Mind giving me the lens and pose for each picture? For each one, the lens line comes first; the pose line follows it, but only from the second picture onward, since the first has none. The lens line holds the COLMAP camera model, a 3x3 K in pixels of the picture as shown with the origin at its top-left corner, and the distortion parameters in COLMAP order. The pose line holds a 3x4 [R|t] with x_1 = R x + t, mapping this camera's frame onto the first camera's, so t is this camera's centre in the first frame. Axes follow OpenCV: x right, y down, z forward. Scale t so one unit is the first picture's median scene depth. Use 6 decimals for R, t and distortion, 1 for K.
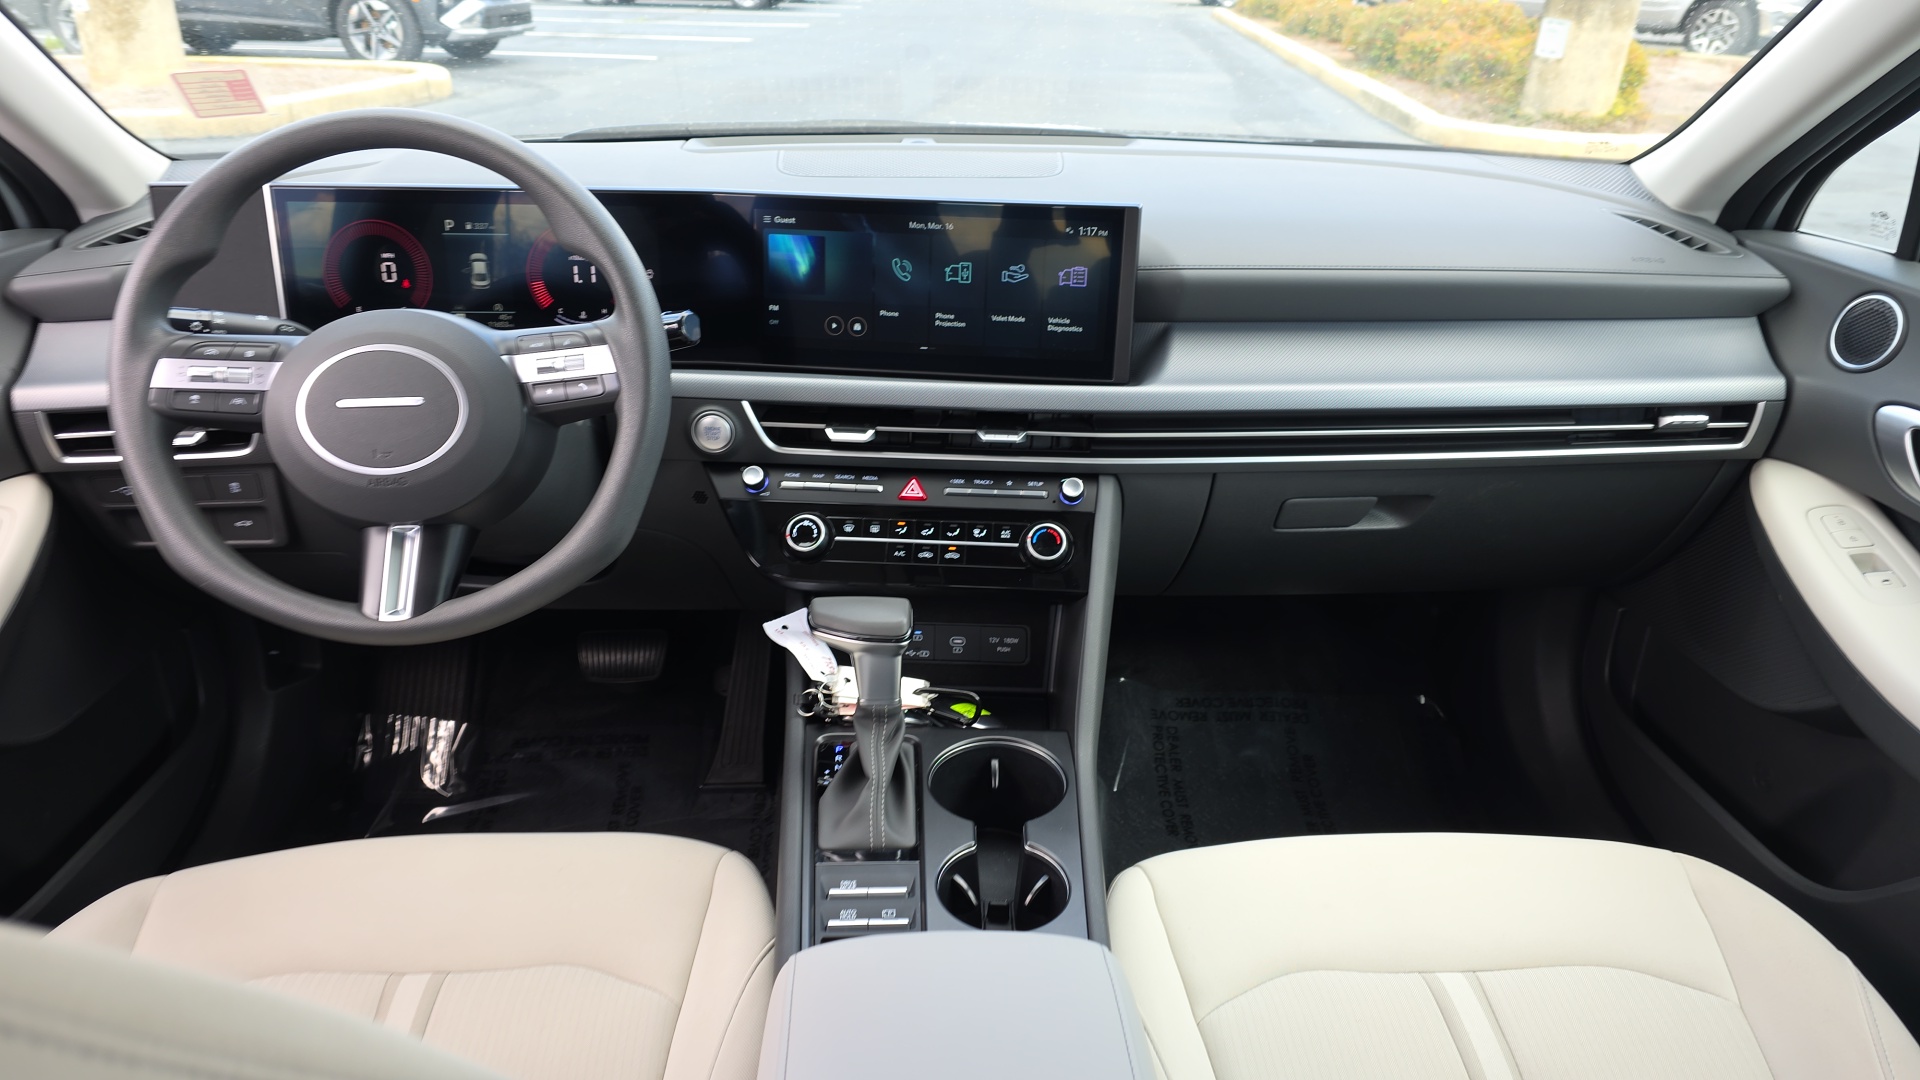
lens RADIAL K [[1306.5, 0, 962.7], [0, 1306.5, 560.4], [0, 0, 1]] dist [0.081699, -0.078862]
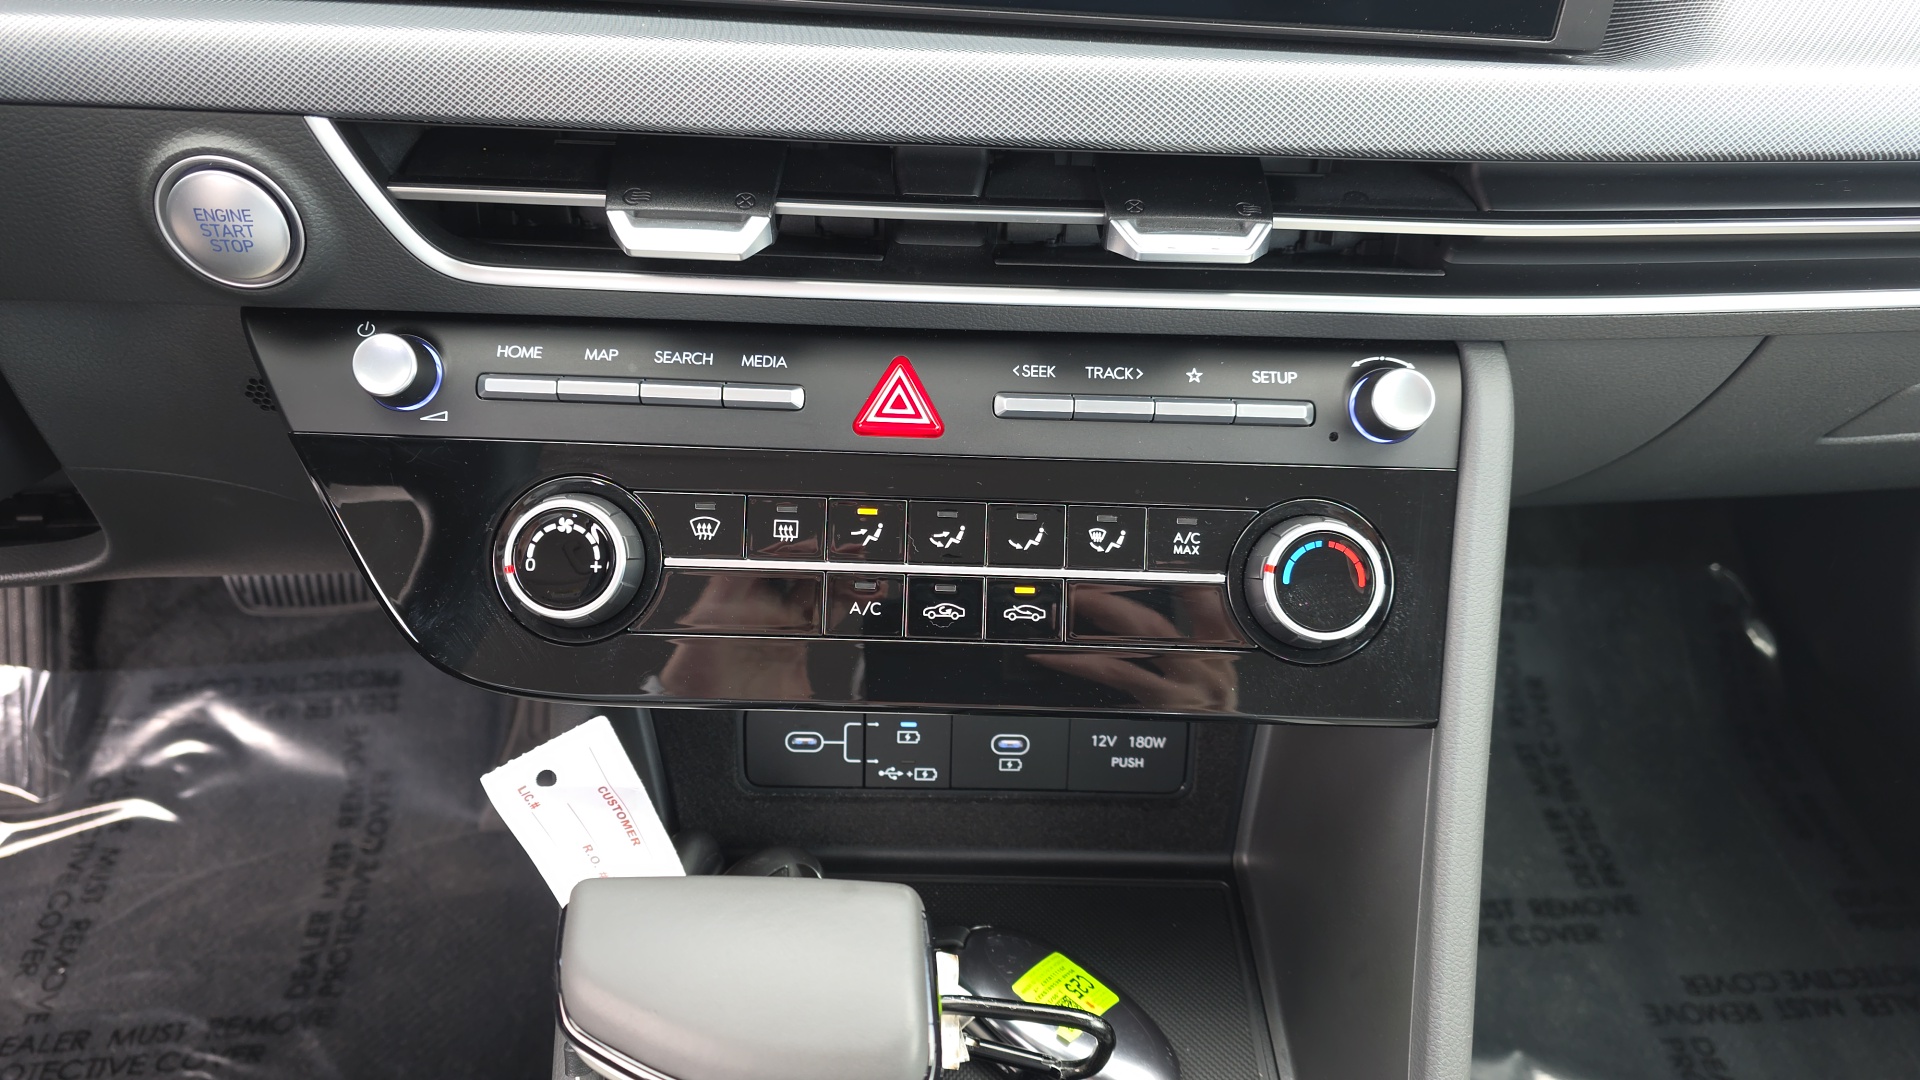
lens RADIAL K [[1306.5, 0, 962.7], [0, 1306.5, 560.4], [0, 0, 1]] dist [0.081699, -0.078862]
pose [[0.998163, -0.021296, 0.056726, -0.041827], [0.004313, 0.958800, 0.284050, -0.109593], [-0.060437, -0.283283, 0.957130, 0.679599]]
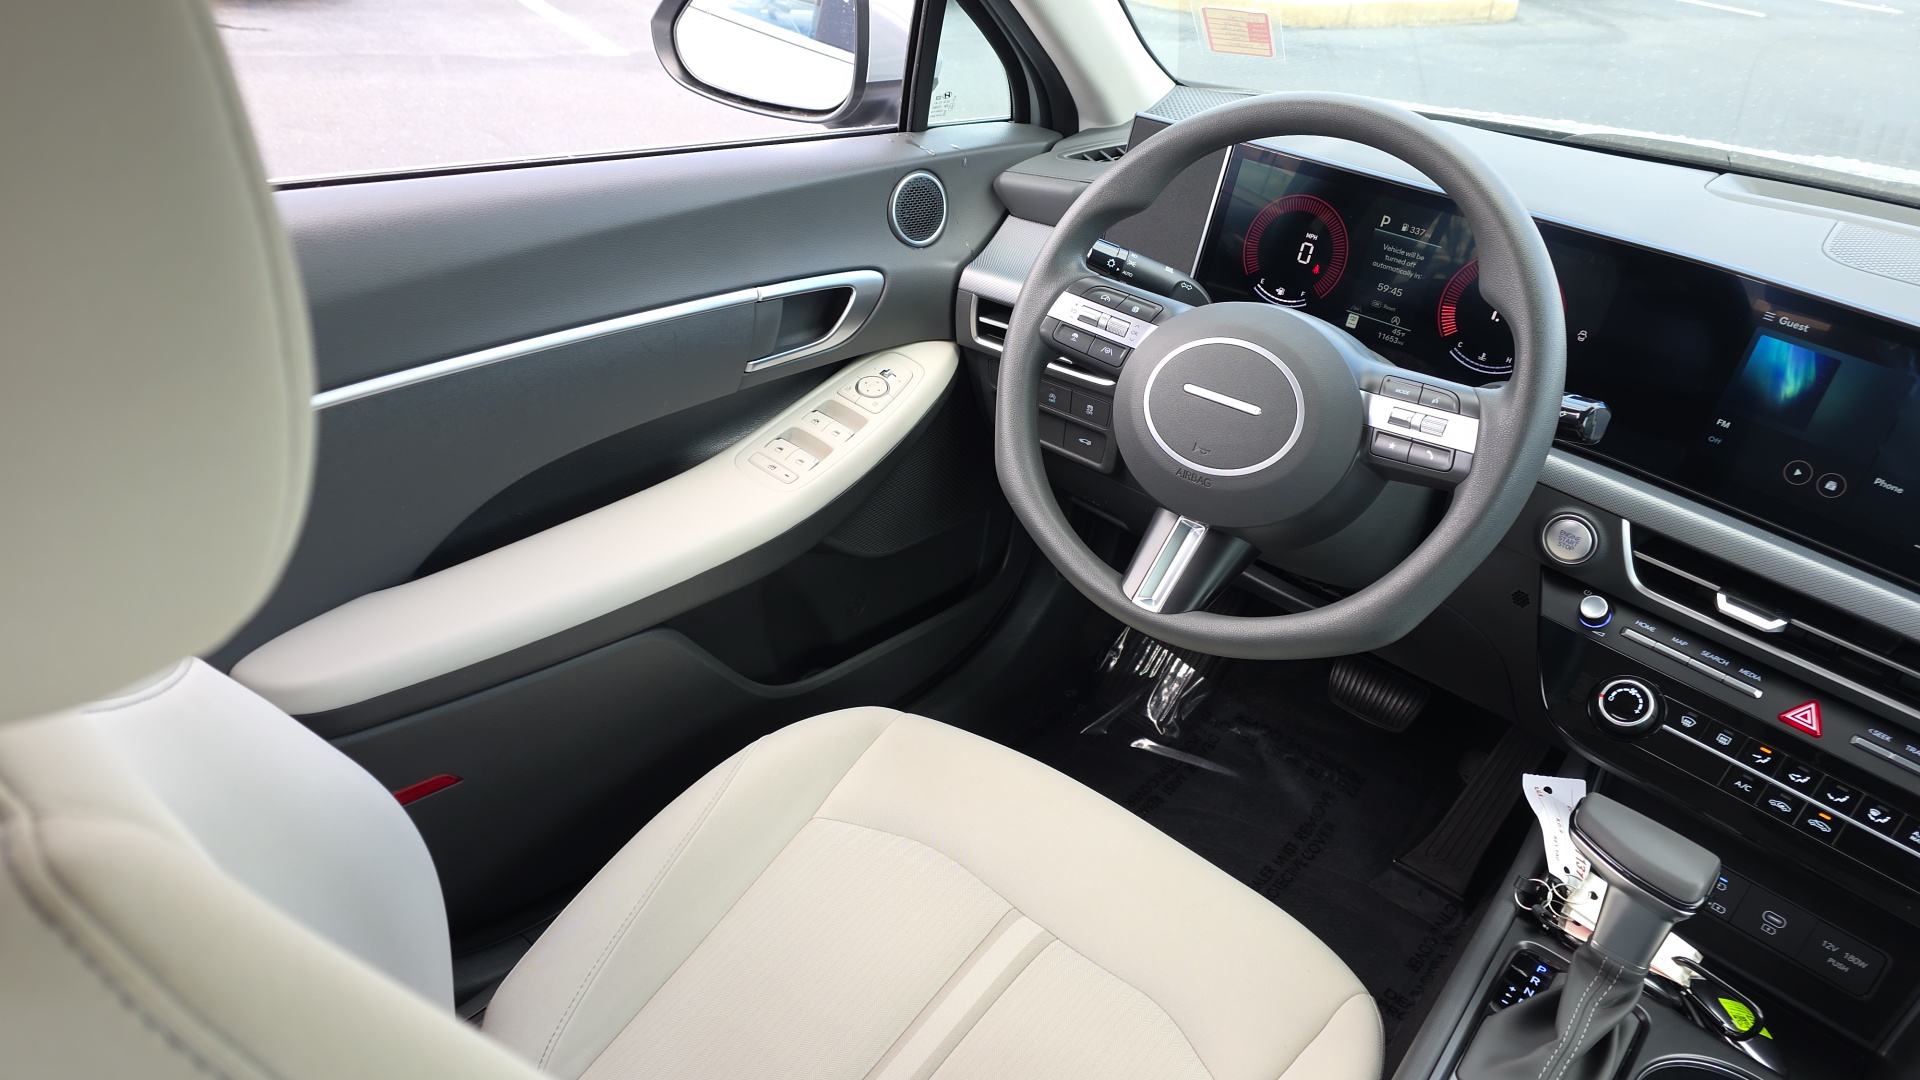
lens RADIAL K [[1303.7, 0, 925.2], [0, 1303.7, 557.4], [0, 0, 1]] dist [0.058725, -0.053939]
pose [[0.723452, 0.404255, -0.559637, -0.015686], [-0.370760, 0.911315, 0.179003, -0.086040], [0.582369, 0.077991, 0.809175, 0.097818]]
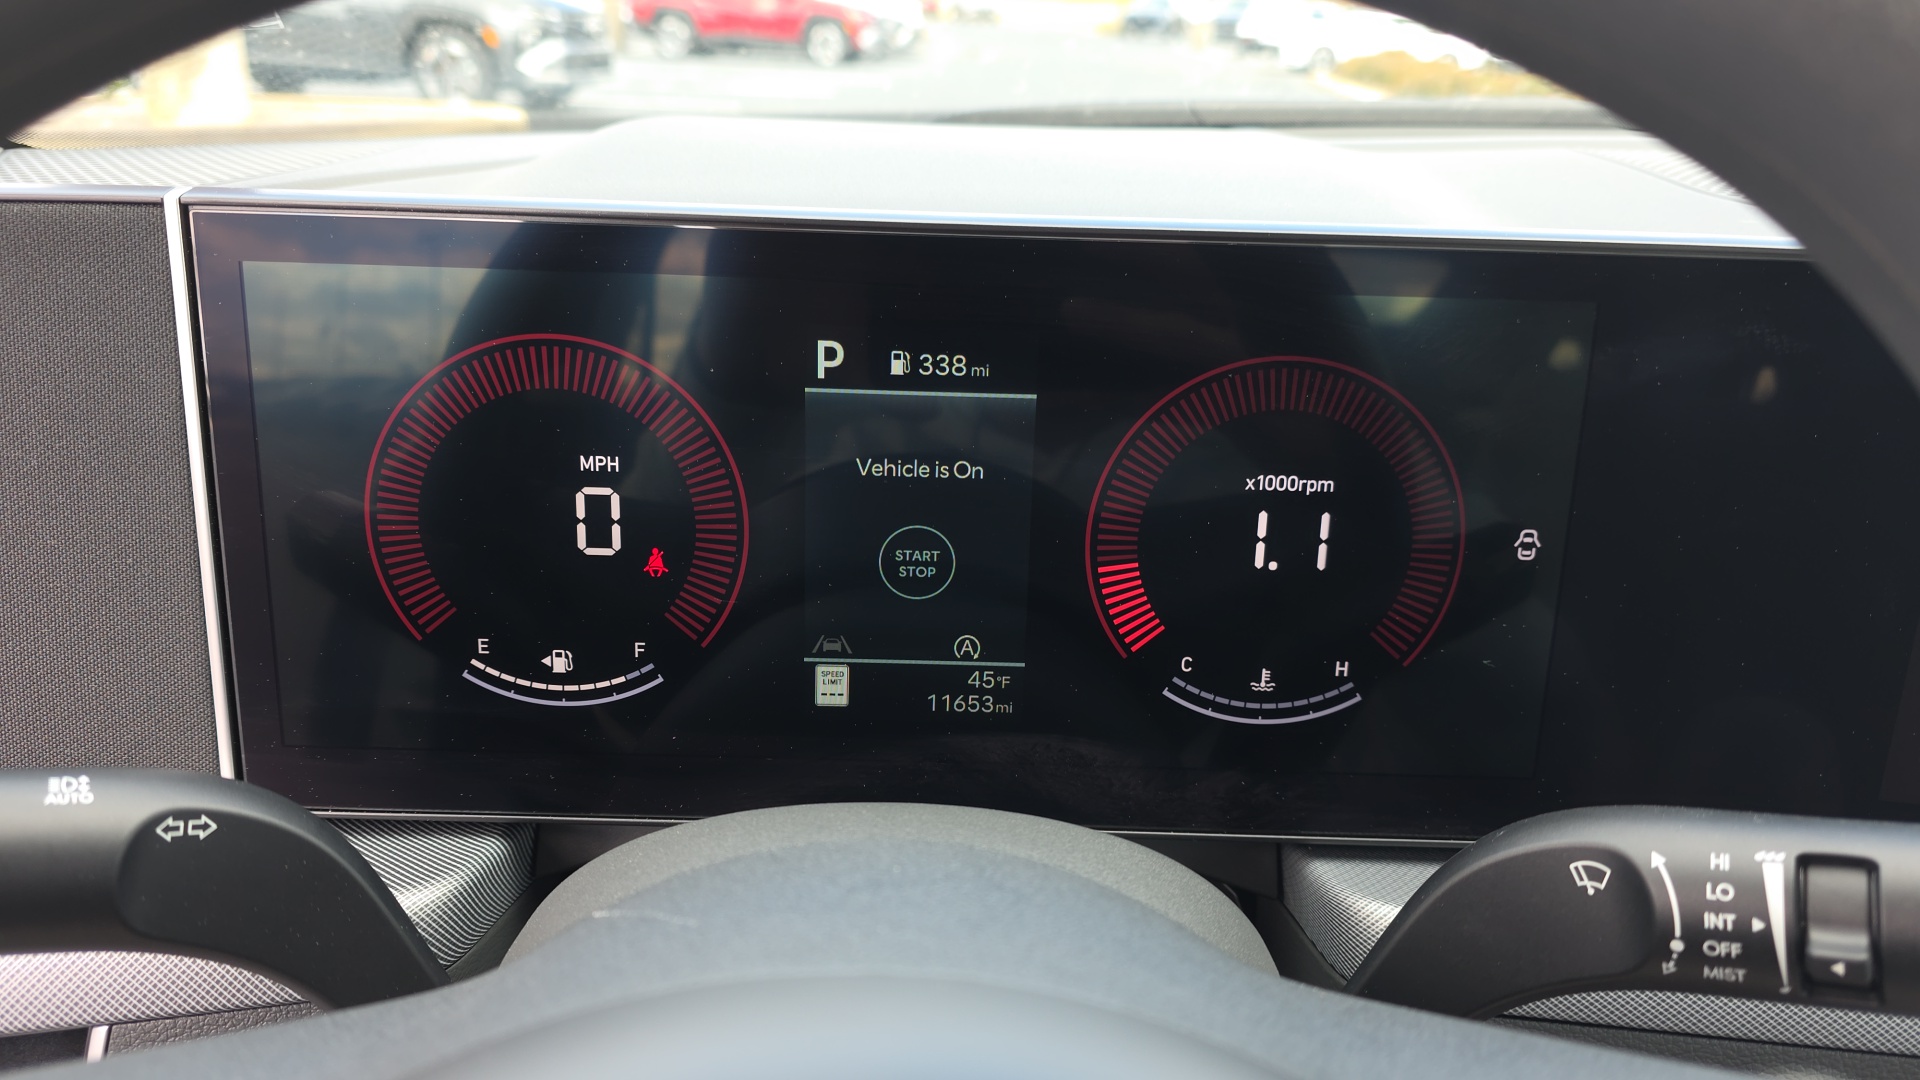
lens RADIAL K [[1306.5, 0, 962.7], [0, 1306.5, 560.4], [0, 0, 1]] dist [0.081699, -0.078862]
pose [[0.999102, 0.031874, -0.027904, -0.349209], [-0.033086, 0.998479, -0.044110, -0.199604], [0.026456, 0.044994, 0.998637, 0.730021]]
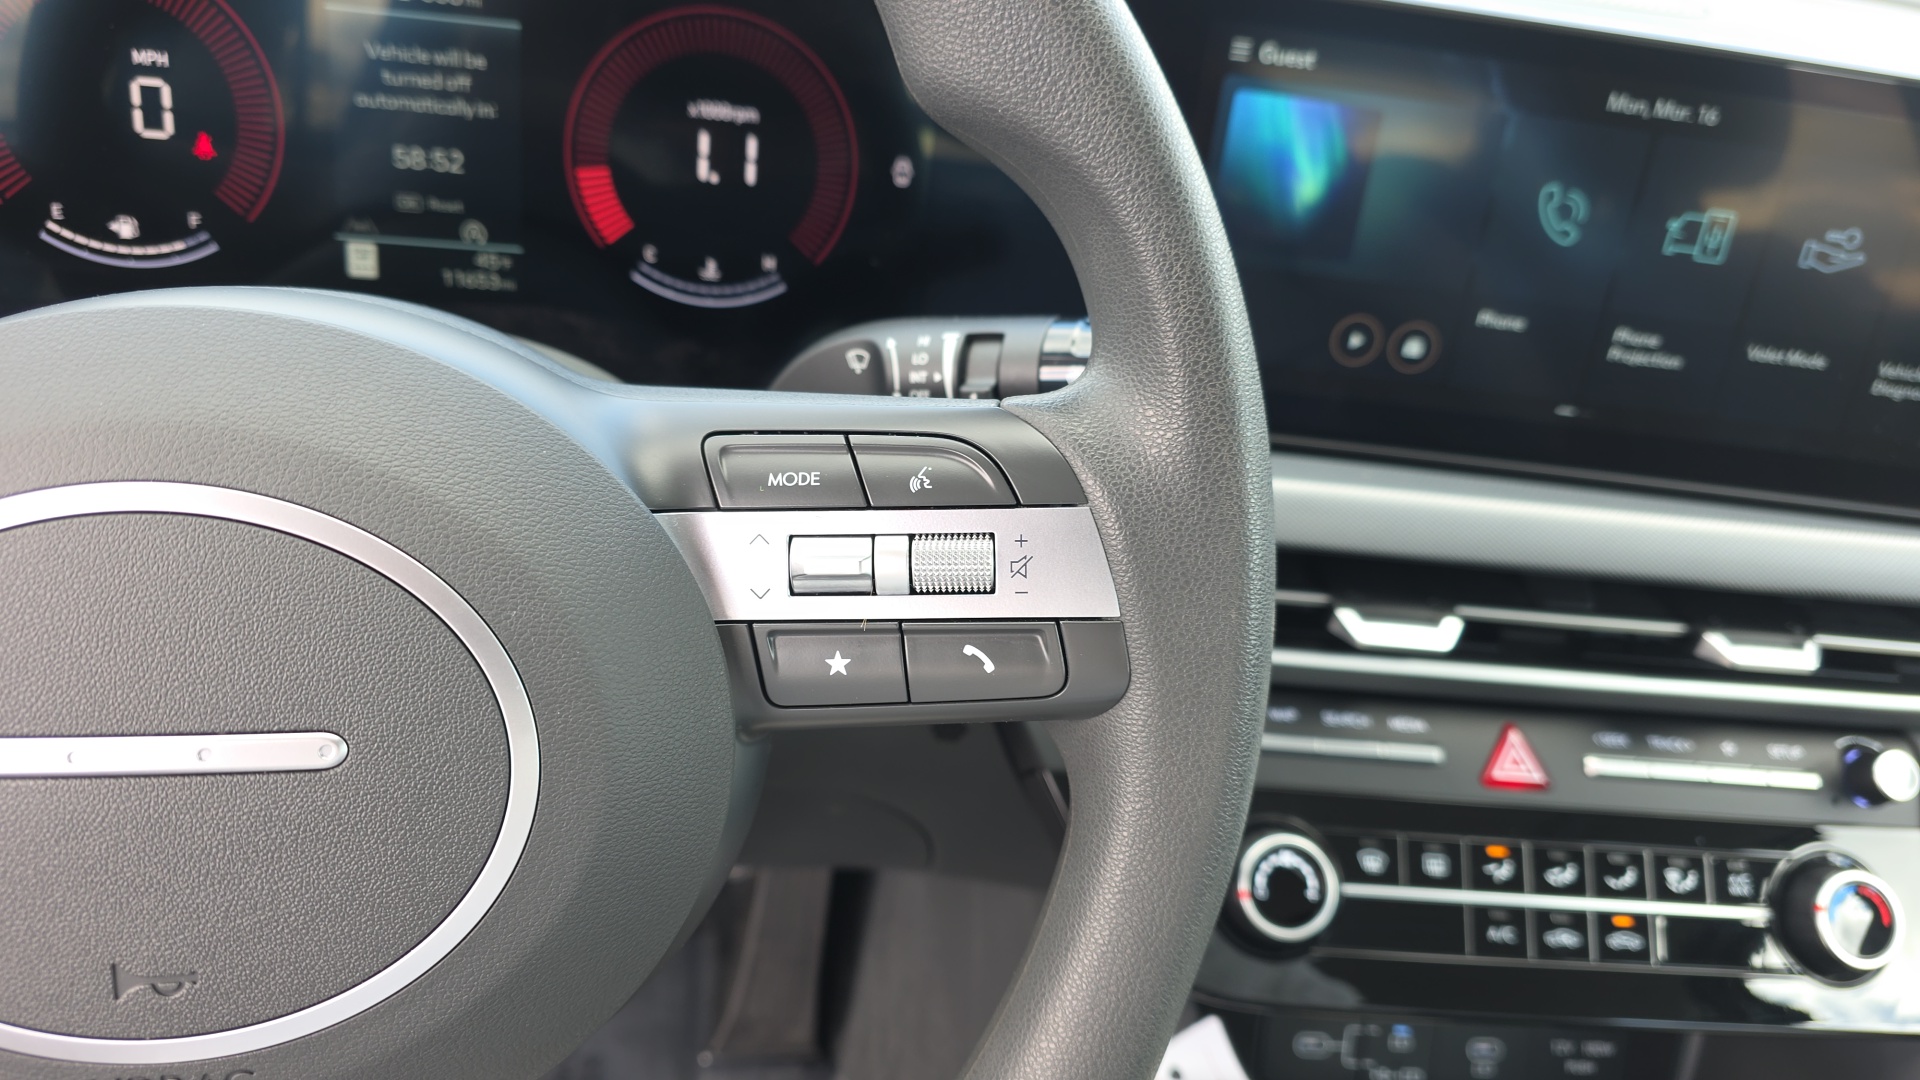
lens RADIAL K [[1351.2, 0, 948.6], [0, 1351.2, 528.8], [0, 0, 1]] dist [-0.001347, -0.006152]
pose [[0.987148, 0.044538, 0.153475, -0.280906], [-0.056309, 0.995725, 0.073220, -0.147538], [-0.149558, -0.080921, 0.985436, 0.623631]]
